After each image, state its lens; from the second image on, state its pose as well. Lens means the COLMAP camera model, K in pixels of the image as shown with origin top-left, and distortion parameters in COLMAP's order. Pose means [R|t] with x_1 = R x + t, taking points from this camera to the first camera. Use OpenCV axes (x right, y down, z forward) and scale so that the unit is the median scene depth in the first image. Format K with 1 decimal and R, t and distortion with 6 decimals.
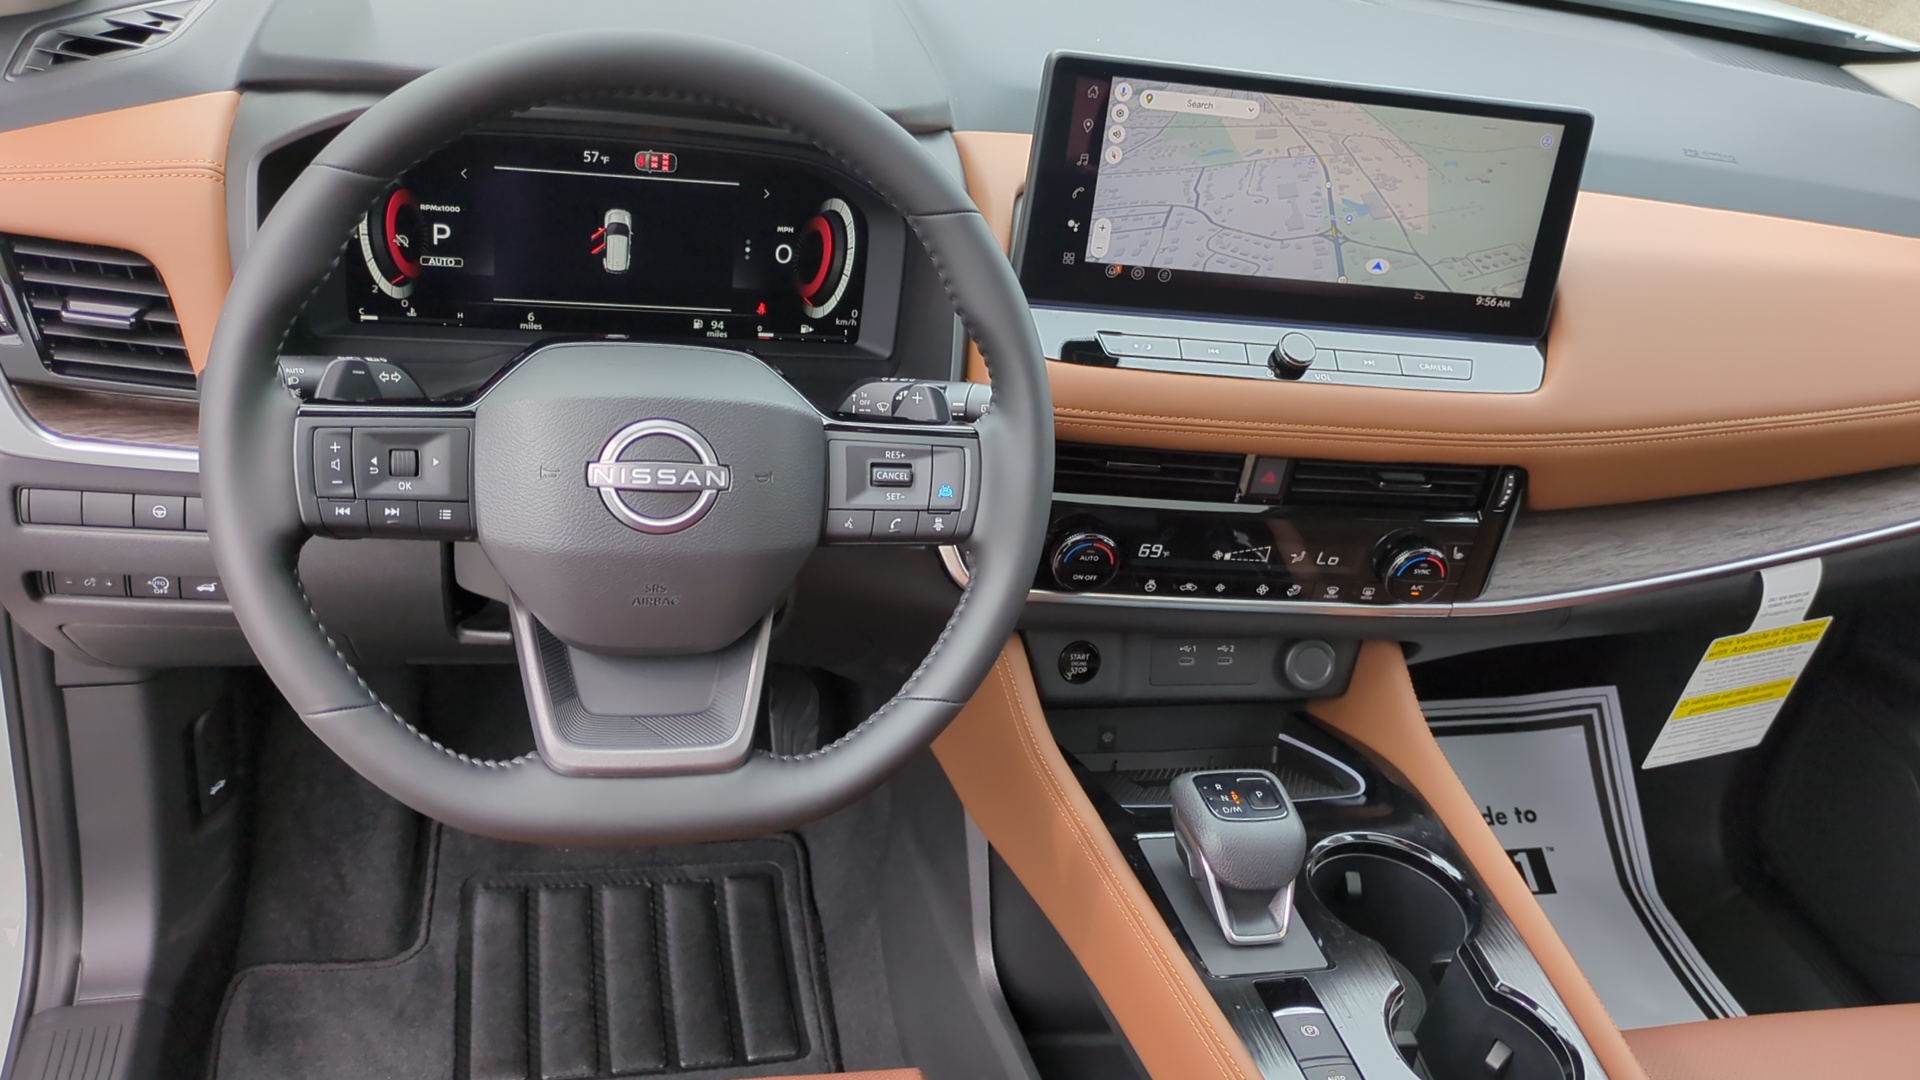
lens RADIAL K [[1623.2, 0, 971.7], [0, 1623.2, 530.7], [0, 0, 1]] dist [0.015608, 0.007646]
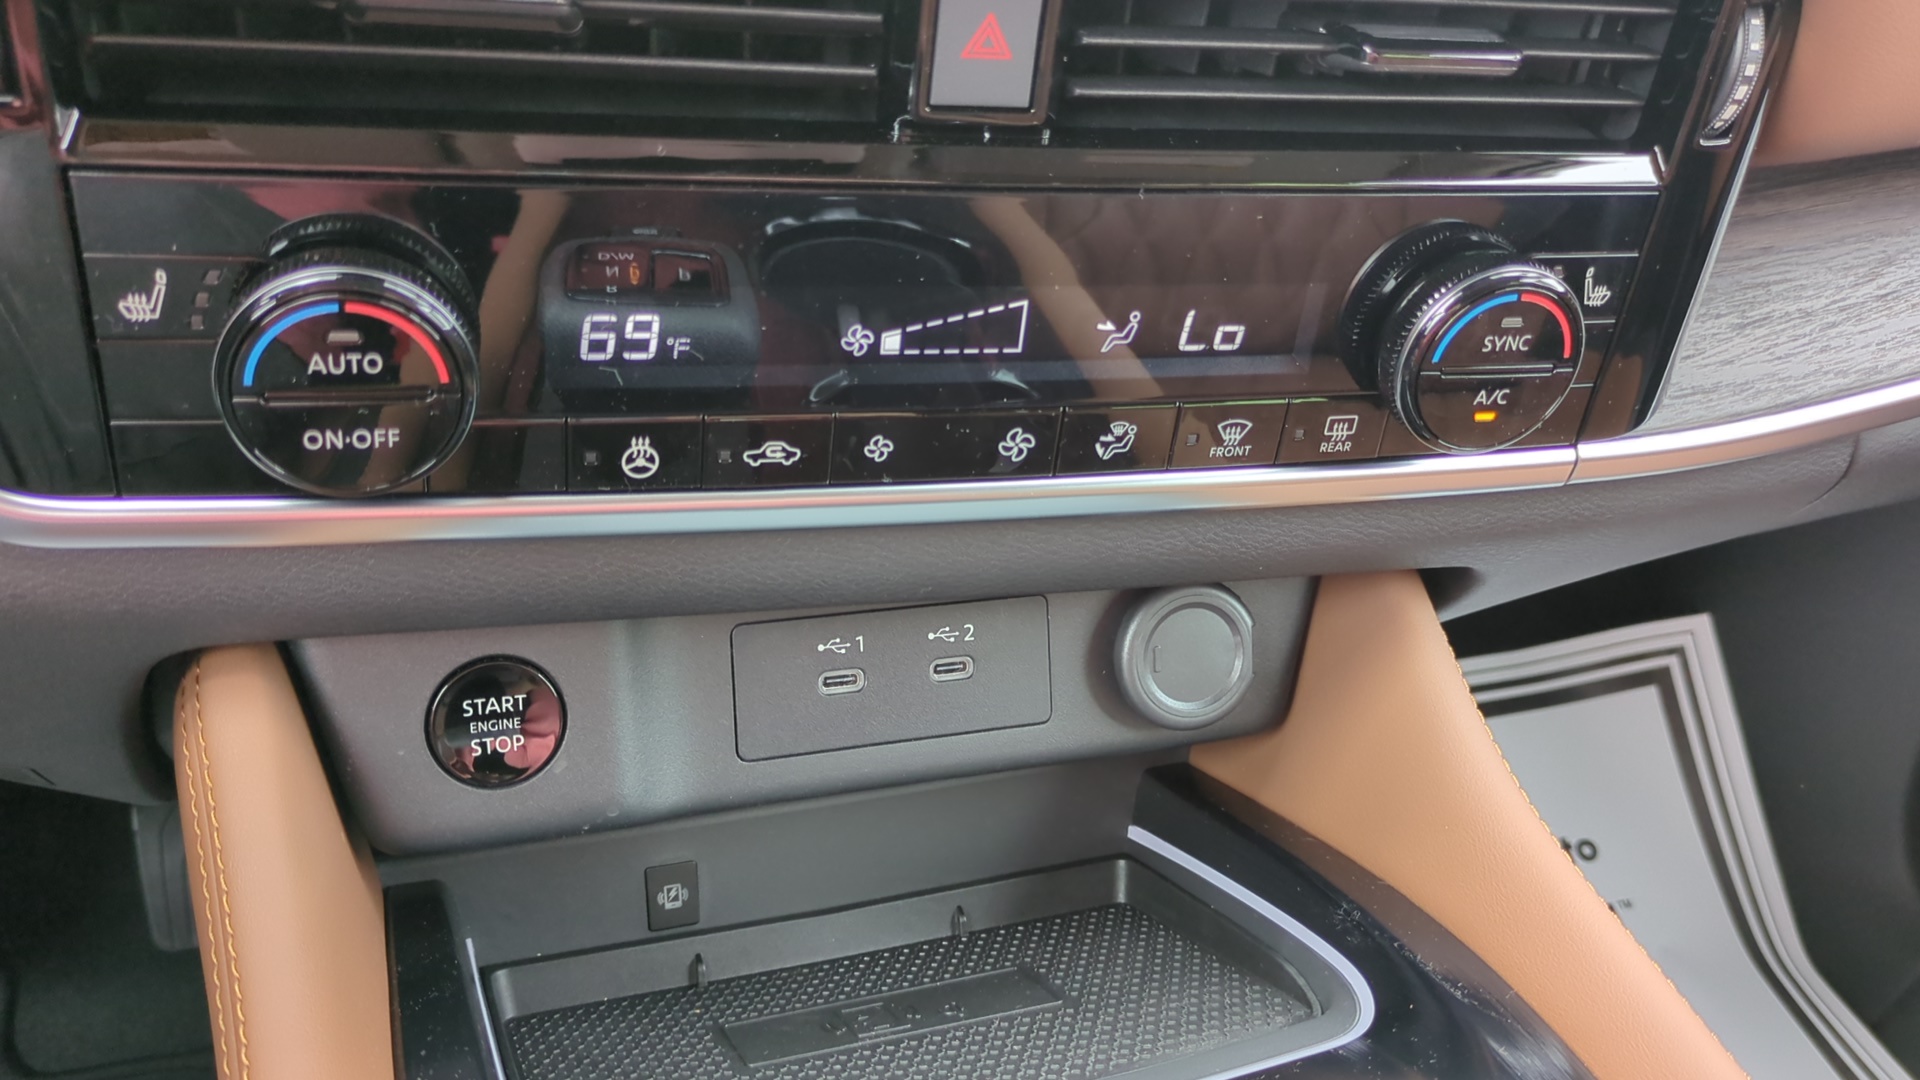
lens RADIAL K [[1623.2, 0, 971.7], [0, 1623.2, 530.7], [0, 0, 1]] dist [0.015608, 0.007646]
pose [[0.993560, -0.089161, 0.069922, 0.154946], [0.087789, 0.995886, 0.022453, 0.047639], [-0.071636, -0.016170, 0.997300, 0.723687]]
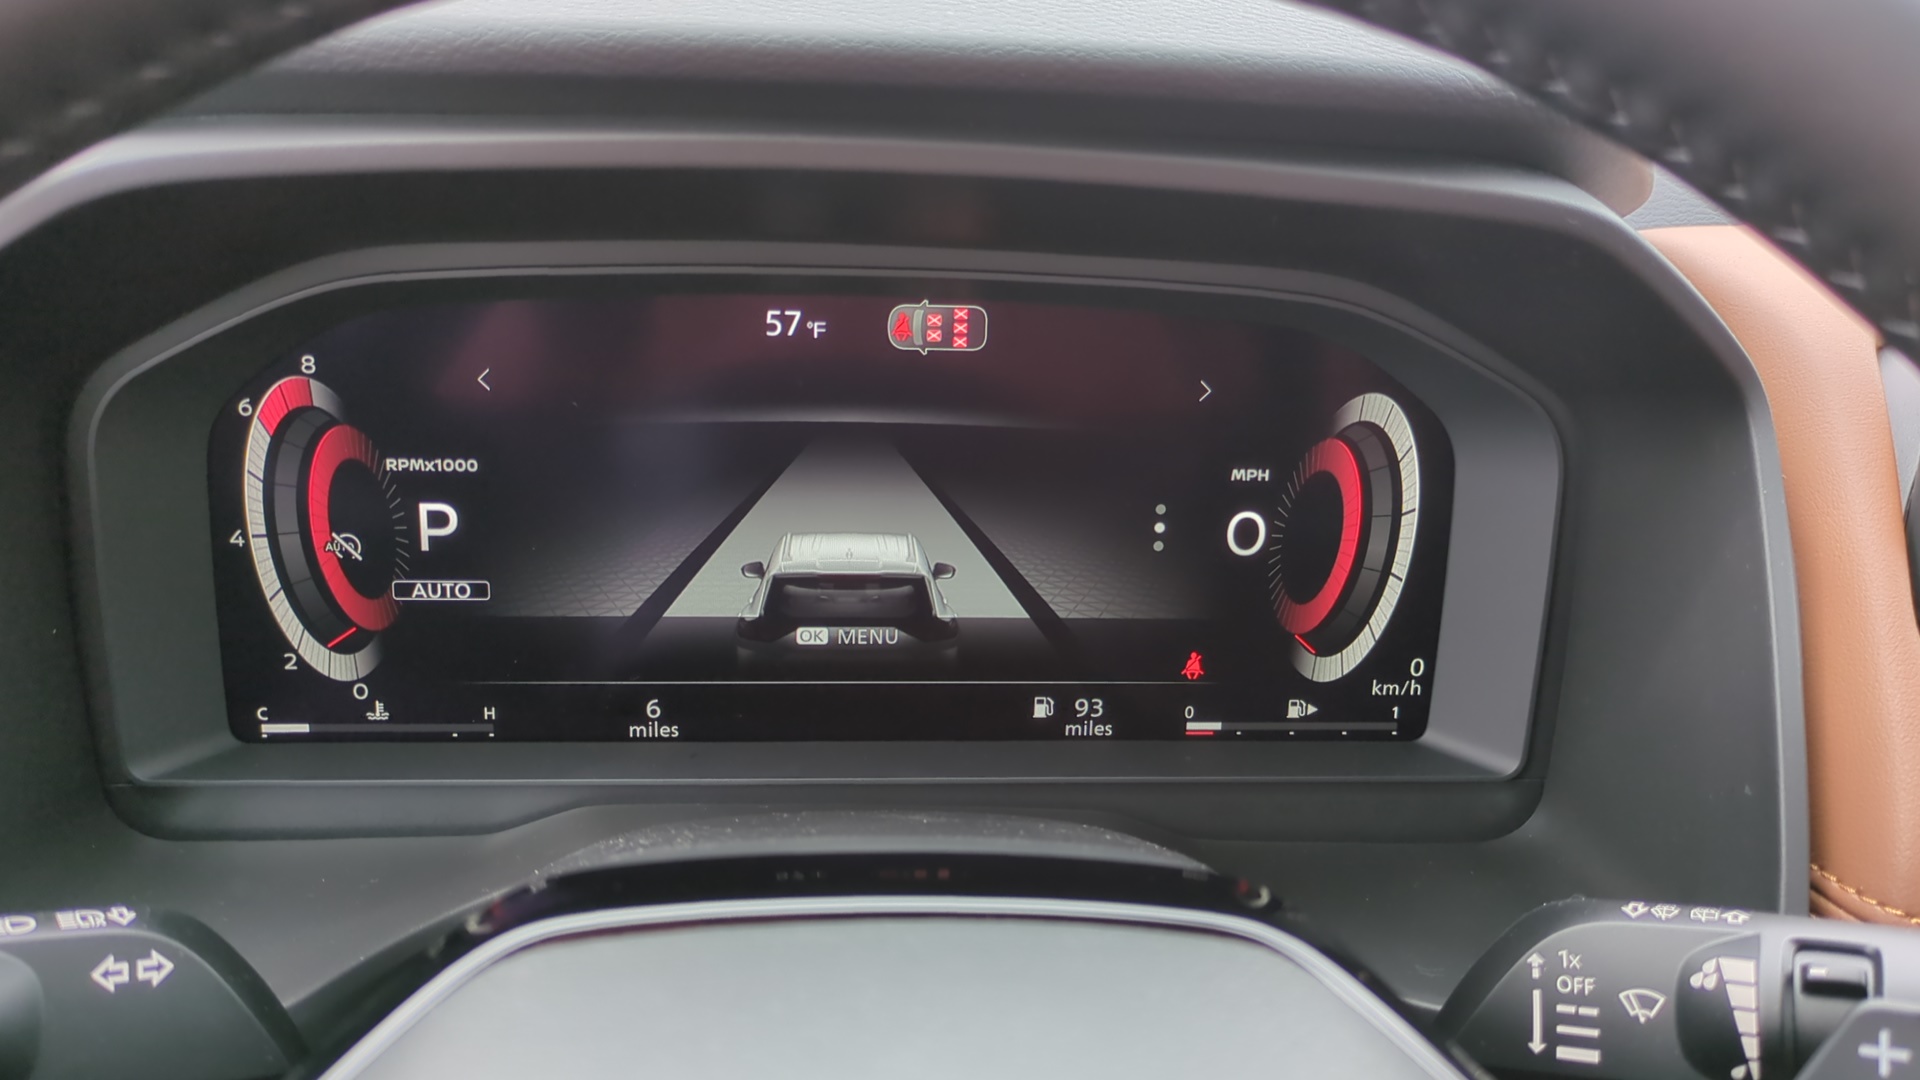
lens RADIAL K [[1623.2, 0, 971.7], [0, 1623.2, 530.7], [0, 0, 1]] dist [0.015608, 0.007646]
pose [[0.981355, -0.044795, -0.186909, -0.106758], [0.014383, 0.986850, -0.160995, -0.105482], [0.191663, 0.155305, 0.969095, 0.585805]]
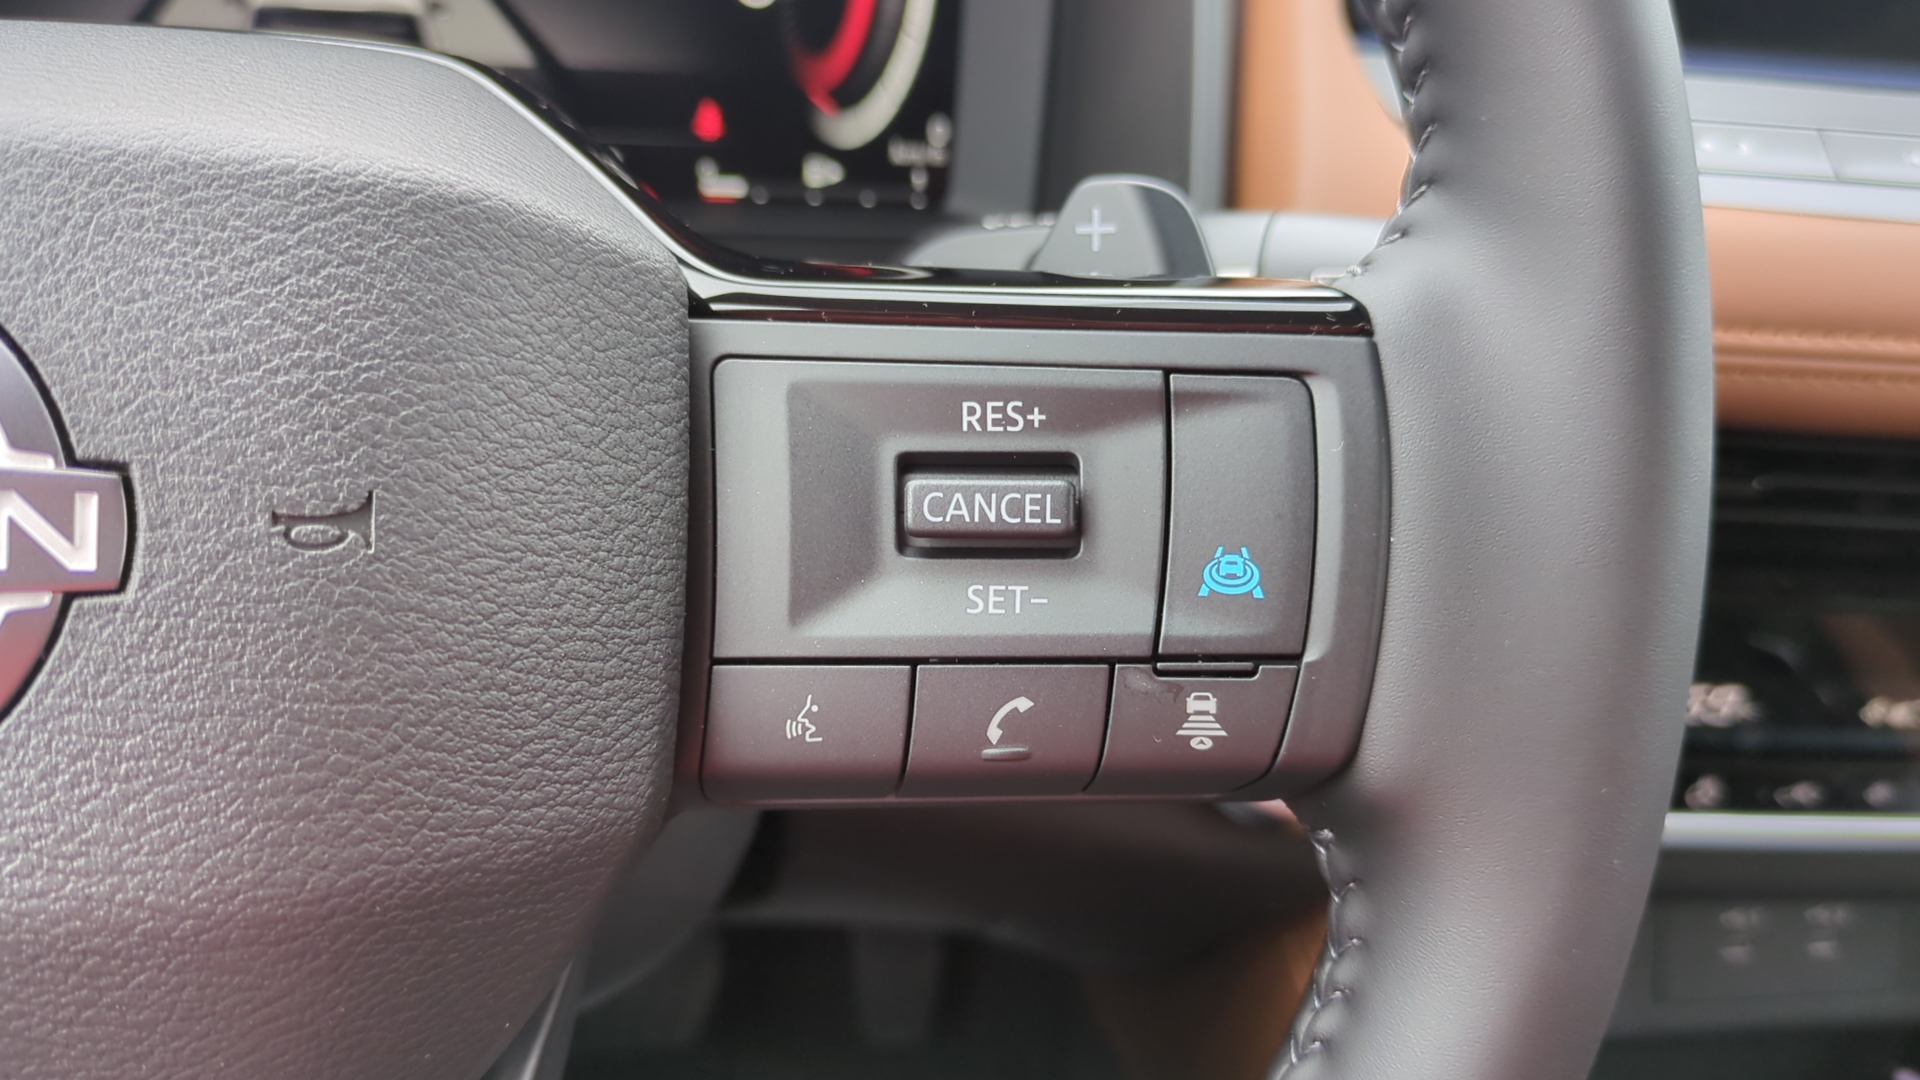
lens RADIAL K [[1623.2, 0, 971.7], [0, 1623.2, 530.7], [0, 0, 1]] dist [0.015608, 0.007646]
pose [[0.993647, -0.019559, -0.110830, -0.020941], [0.015544, 0.999195, -0.036977, -0.017650], [0.111464, 0.035019, 0.993151, 0.611078]]
